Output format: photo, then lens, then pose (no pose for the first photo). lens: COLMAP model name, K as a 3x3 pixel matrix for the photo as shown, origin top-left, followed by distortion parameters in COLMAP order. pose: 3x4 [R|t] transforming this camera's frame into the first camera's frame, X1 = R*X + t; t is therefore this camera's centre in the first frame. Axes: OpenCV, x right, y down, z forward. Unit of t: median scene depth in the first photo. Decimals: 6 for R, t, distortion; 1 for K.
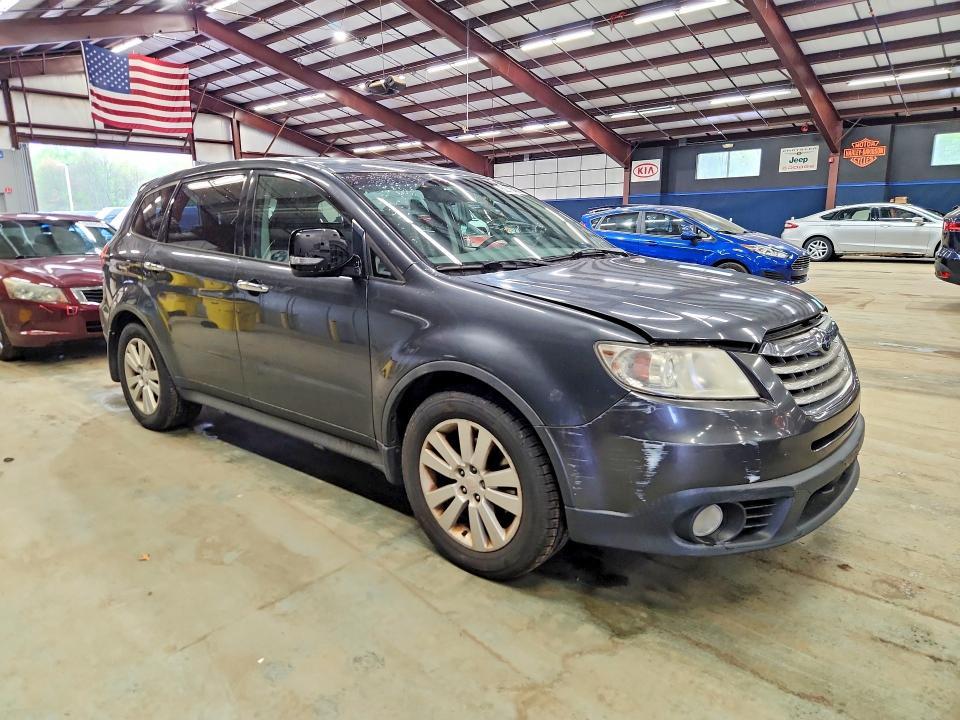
lens RADIAL K [[645.2, 0, 471.0], [0, 645.2, 357.8], [0, 0, 1]] dist [0.056249, -0.048603]
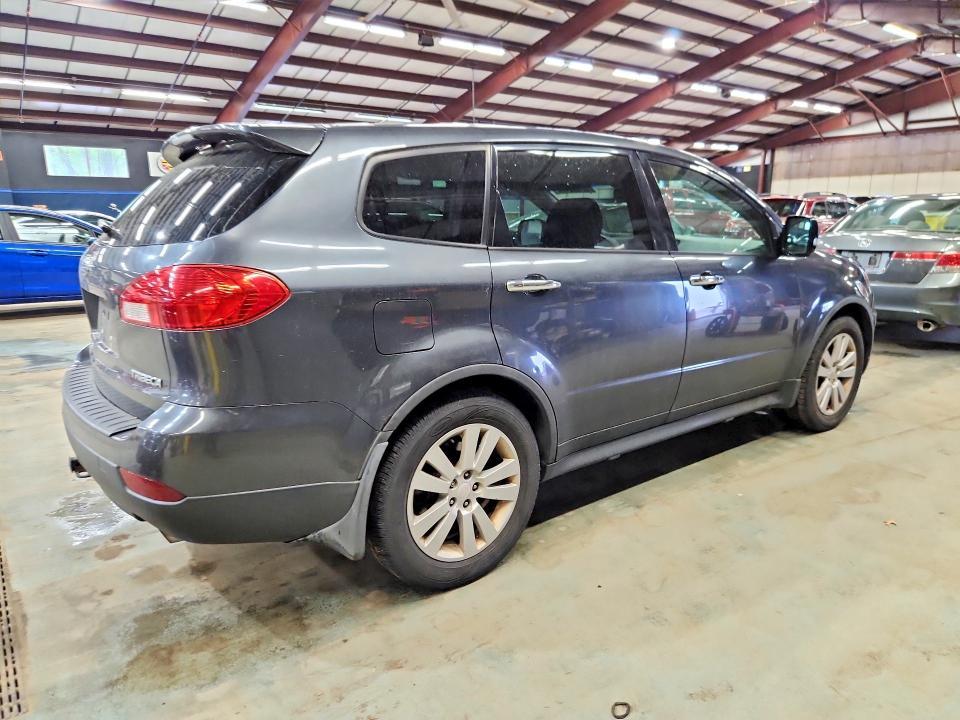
lens RADIAL K [[645.2, 0, 471.0], [0, 645.2, 357.8], [0, 0, 1]] dist [0.056249, -0.048603]
pose [[0.197516, -0.190745, 0.961563, -0.172741], [0.205669, 0.967119, 0.149601, -0.027802], [-0.958482, 0.168216, 0.230252, 0.145807]]
